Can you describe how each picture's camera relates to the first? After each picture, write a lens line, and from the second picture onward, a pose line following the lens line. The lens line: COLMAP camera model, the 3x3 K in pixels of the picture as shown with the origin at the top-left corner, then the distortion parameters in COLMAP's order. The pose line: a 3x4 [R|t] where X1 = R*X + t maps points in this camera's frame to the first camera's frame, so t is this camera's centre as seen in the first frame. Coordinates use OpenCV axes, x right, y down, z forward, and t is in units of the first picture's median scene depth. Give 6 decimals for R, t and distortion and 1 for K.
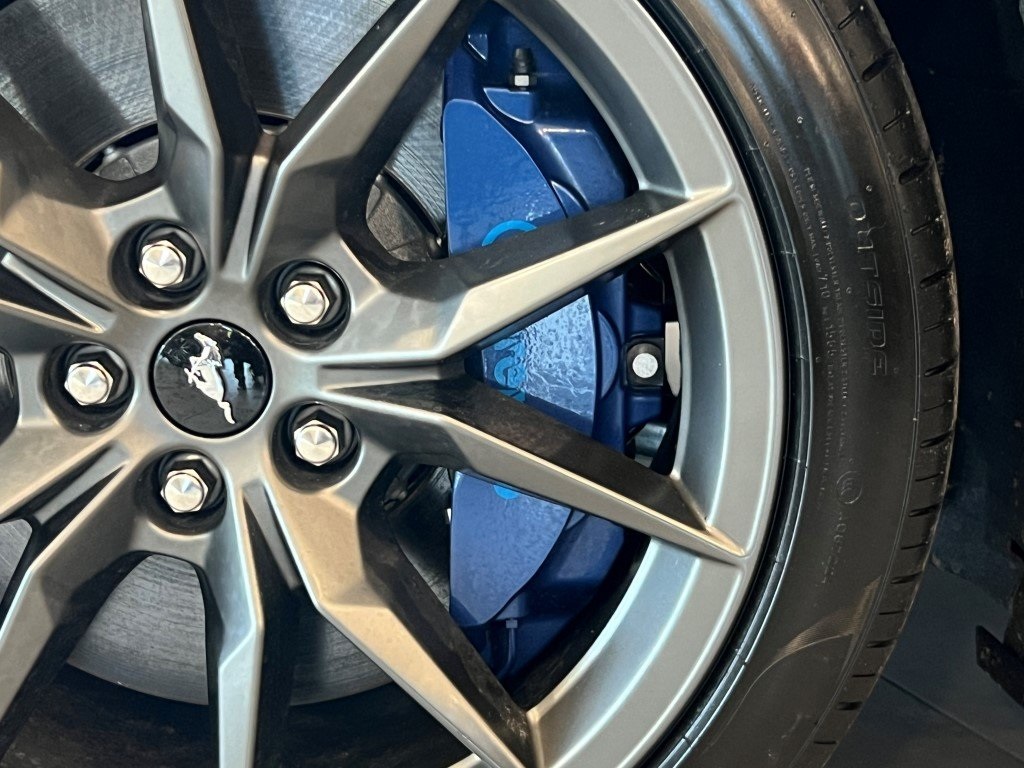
lens RADIAL K [[1831.2, 0, 512.0], [0, 1831.2, 384.0], [0, 0, 1]] dist [0.172671, -0.085226]
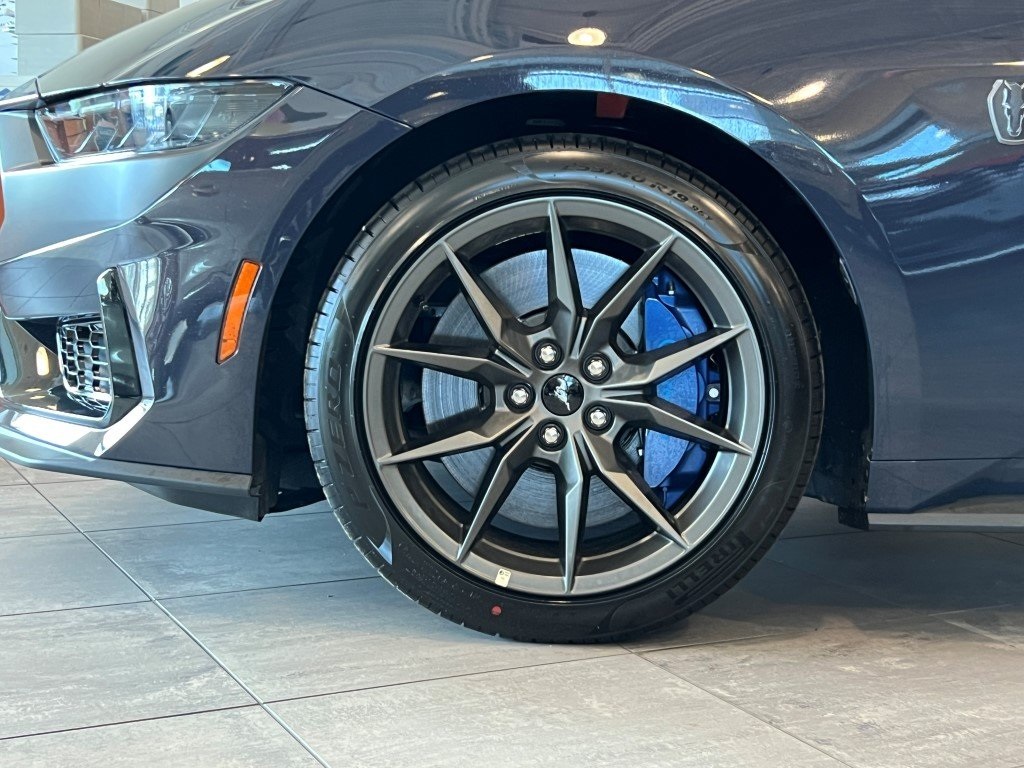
lens RADIAL K [[1492.0, 0, 512.0], [0, 1492.0, 384.0], [0, 0, 1]] dist [0.187825, -0.003244]
pose [[0.999969, 0.004537, 0.006360, -0.260300], [-0.003505, 0.988085, -0.153868, 0.342131], [-0.006982, 0.153842, 0.988071, -1.311854]]
